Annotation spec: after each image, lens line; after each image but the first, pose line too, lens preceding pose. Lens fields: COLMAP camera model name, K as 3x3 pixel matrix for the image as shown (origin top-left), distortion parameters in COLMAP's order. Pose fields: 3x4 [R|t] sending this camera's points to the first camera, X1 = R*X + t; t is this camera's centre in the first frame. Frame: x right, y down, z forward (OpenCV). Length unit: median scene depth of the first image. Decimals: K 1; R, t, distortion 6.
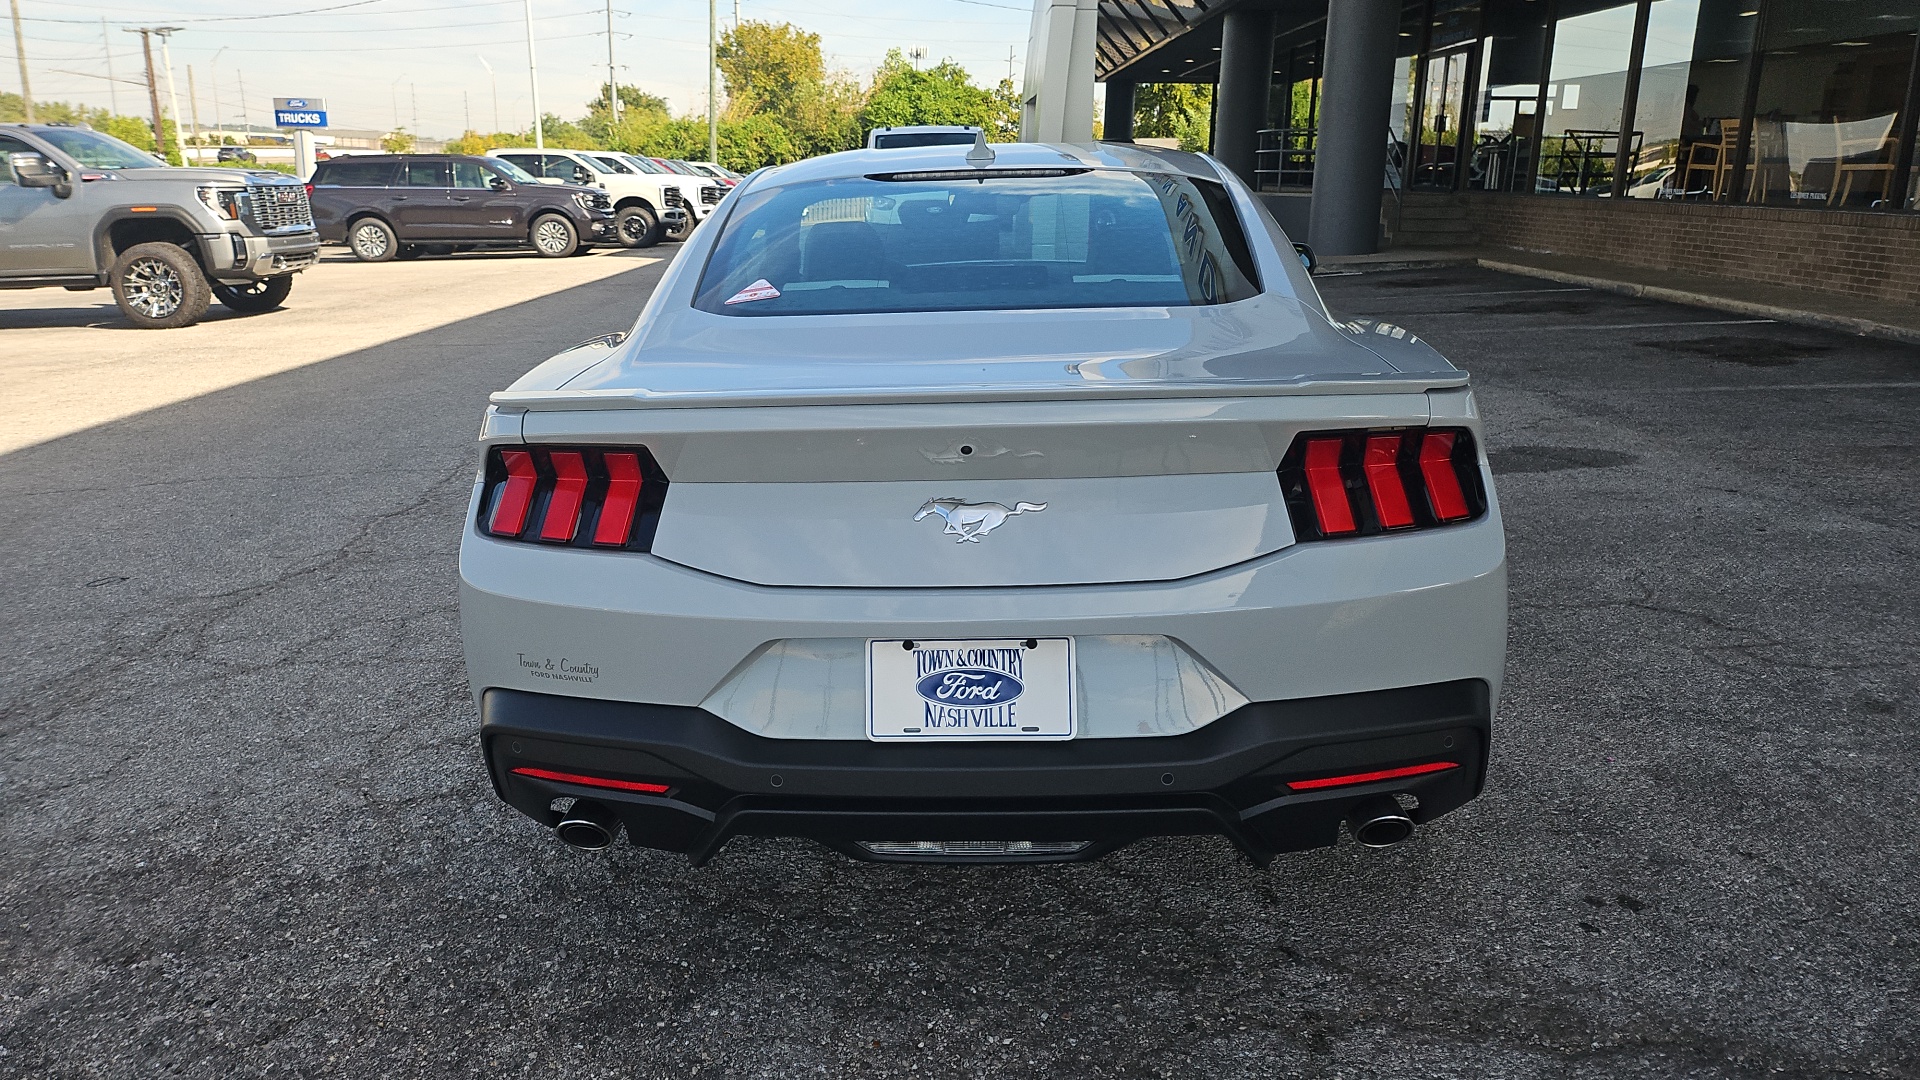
lens RADIAL K [[1409.7, 0, 972.8], [0, 1409.7, 547.1], [0, 0, 1]] dist [0.086066, -0.108634]
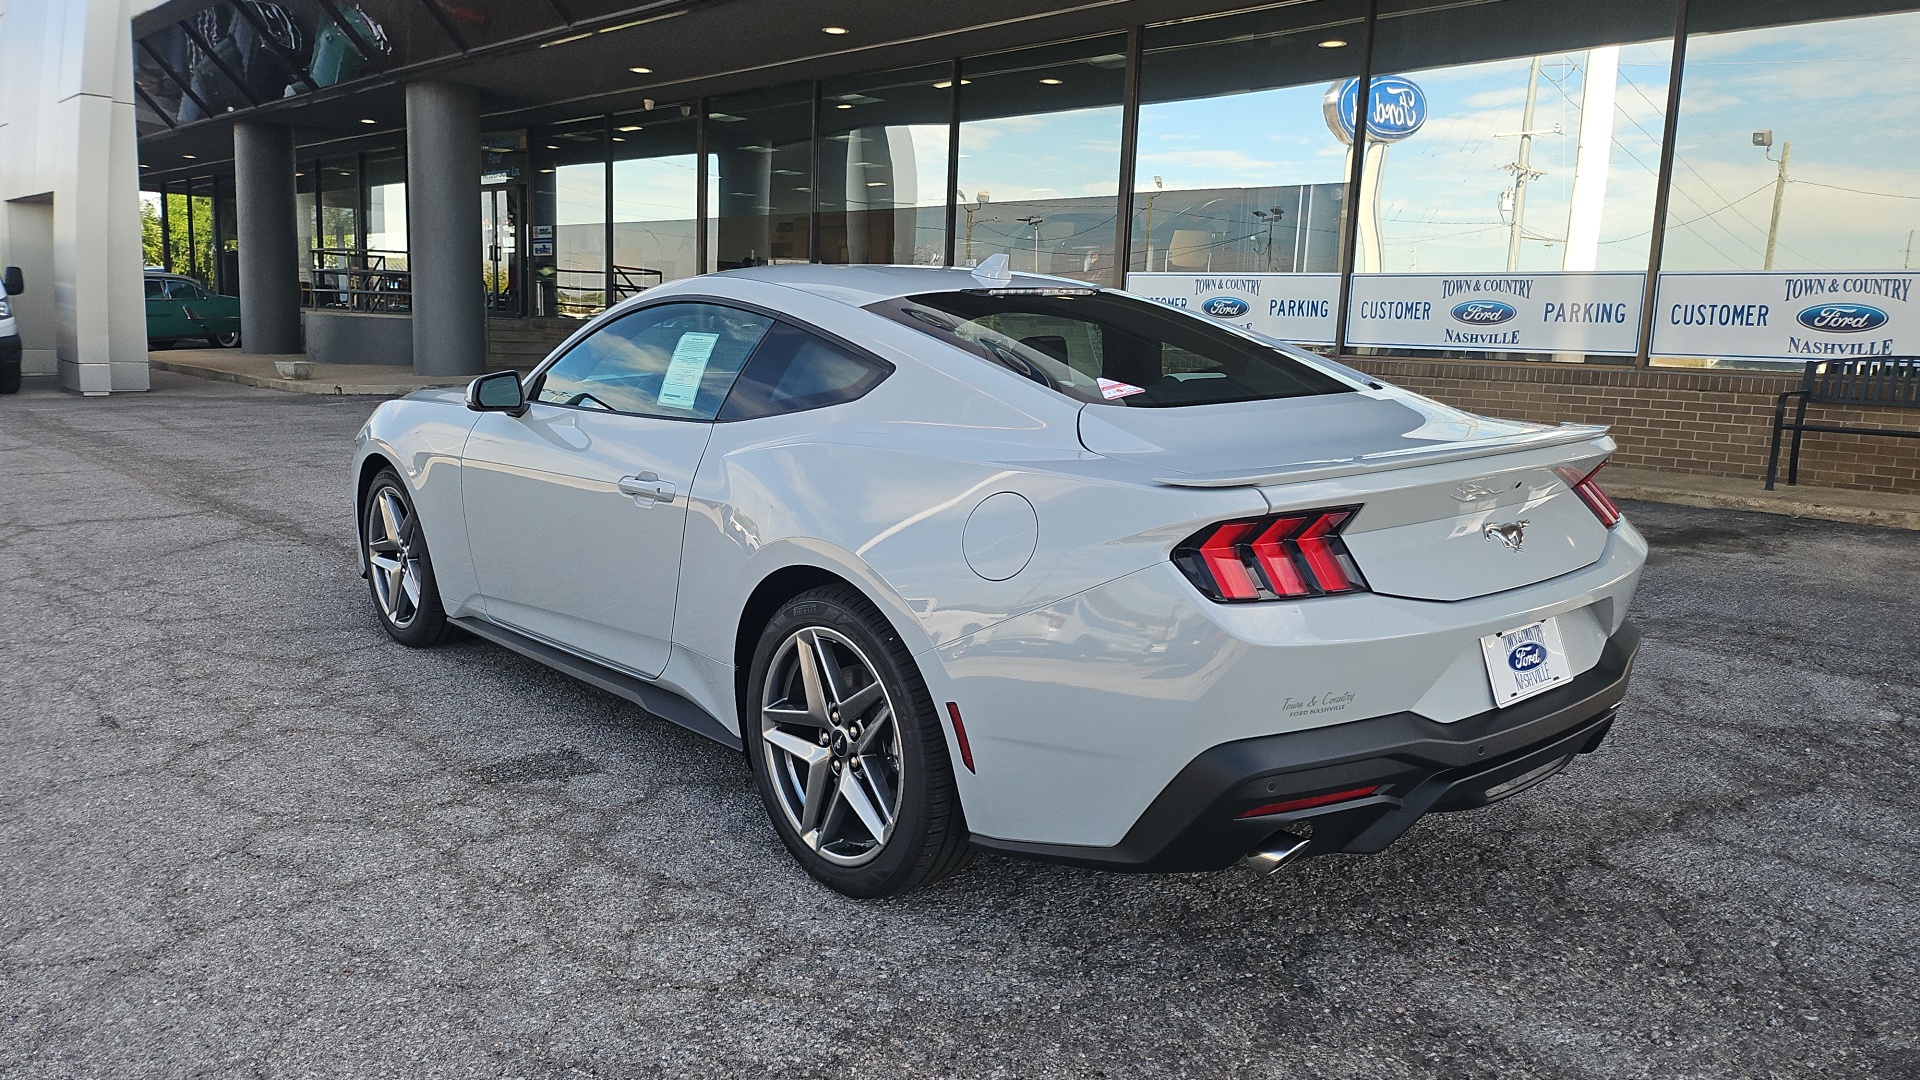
lens RADIAL K [[1400.7, 0, 945.7], [0, 1400.7, 565.3], [0, 0, 1]] dist [0.068439, -0.081322]
pose [[0.705581, -0.109041, 0.700190, -0.164384], [0.159682, 0.987142, -0.007182, -0.008335], [-0.690404, 0.116875, 0.713921, 0.048789]]
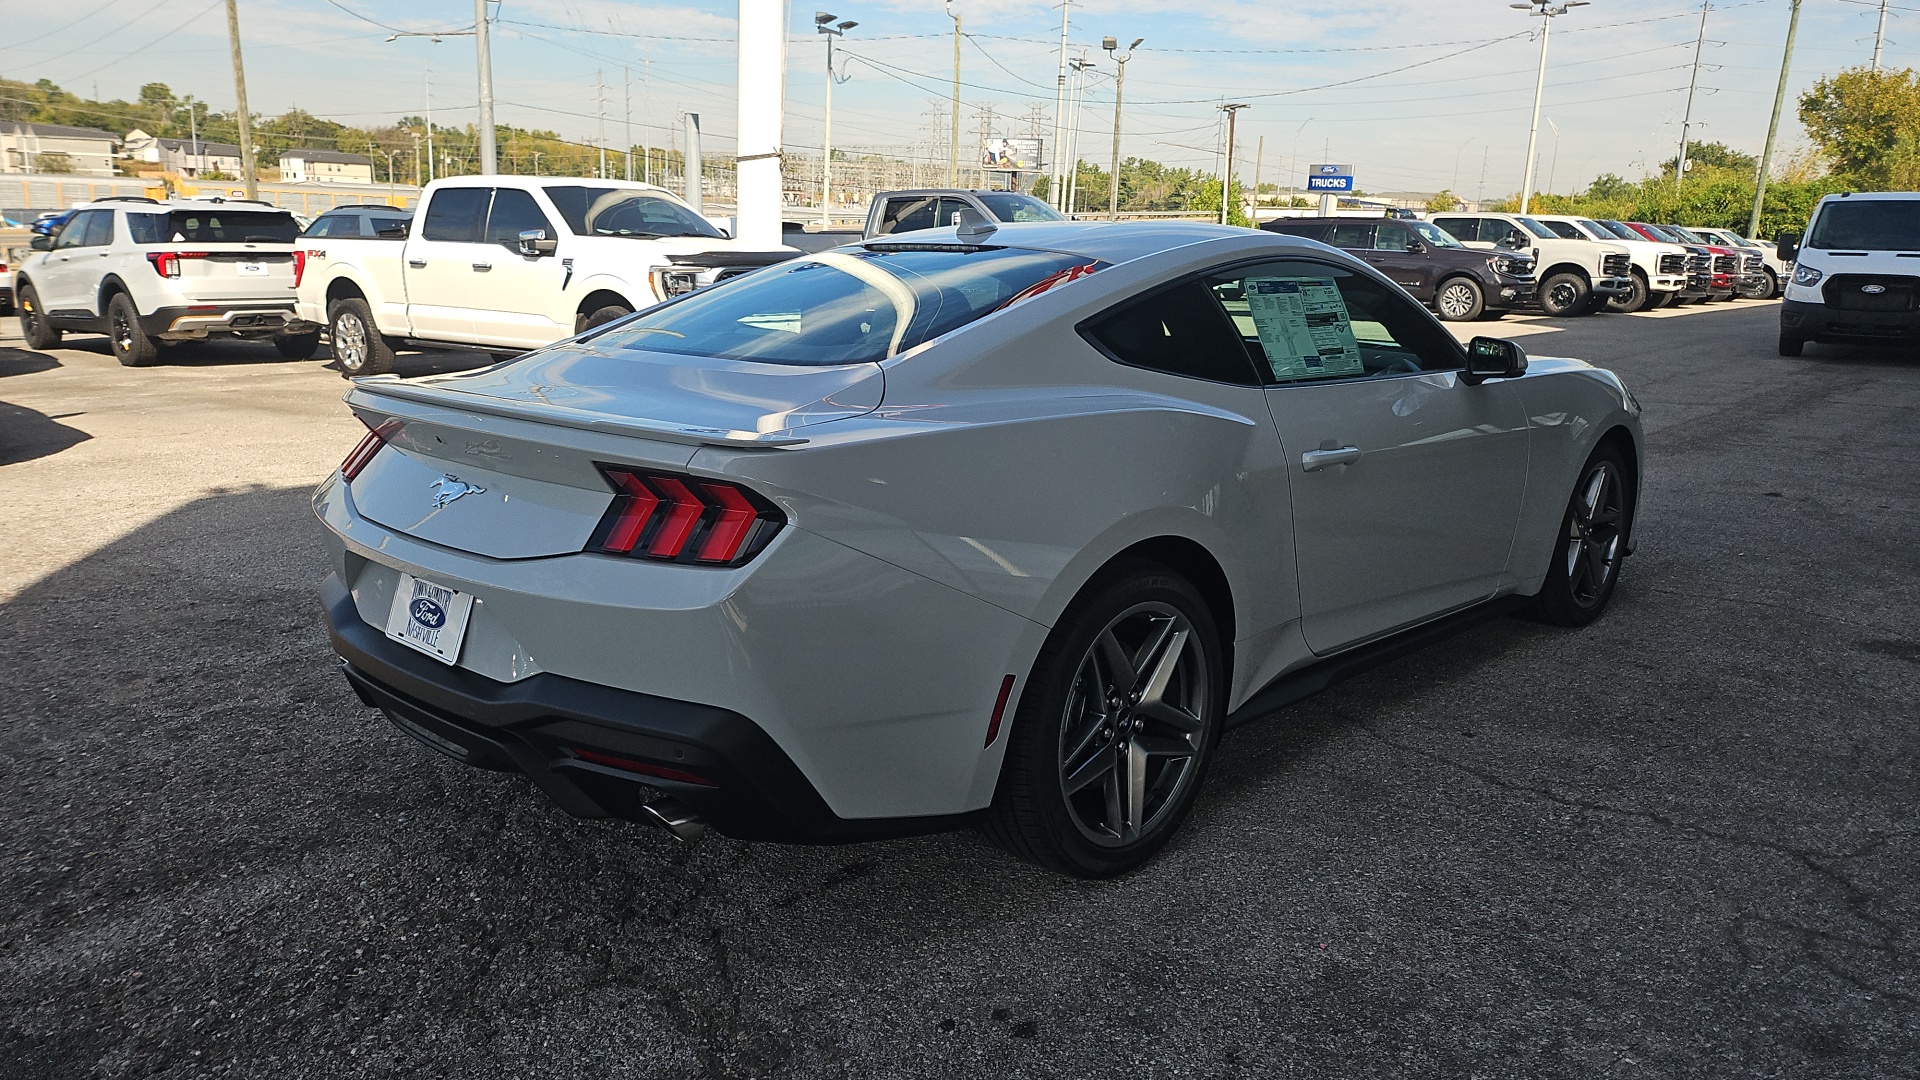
lens RADIAL K [[1455.8, 0, 964.3], [0, 1455.8, 541.7], [0, 0, 1]] dist [0.071594, -0.107967]
pose [[0.725046, 0.167474, -0.668028, 0.160879], [-0.199822, 0.979413, 0.028661, -0.013915], [0.659075, 0.112706, 0.743584, 0.033352]]
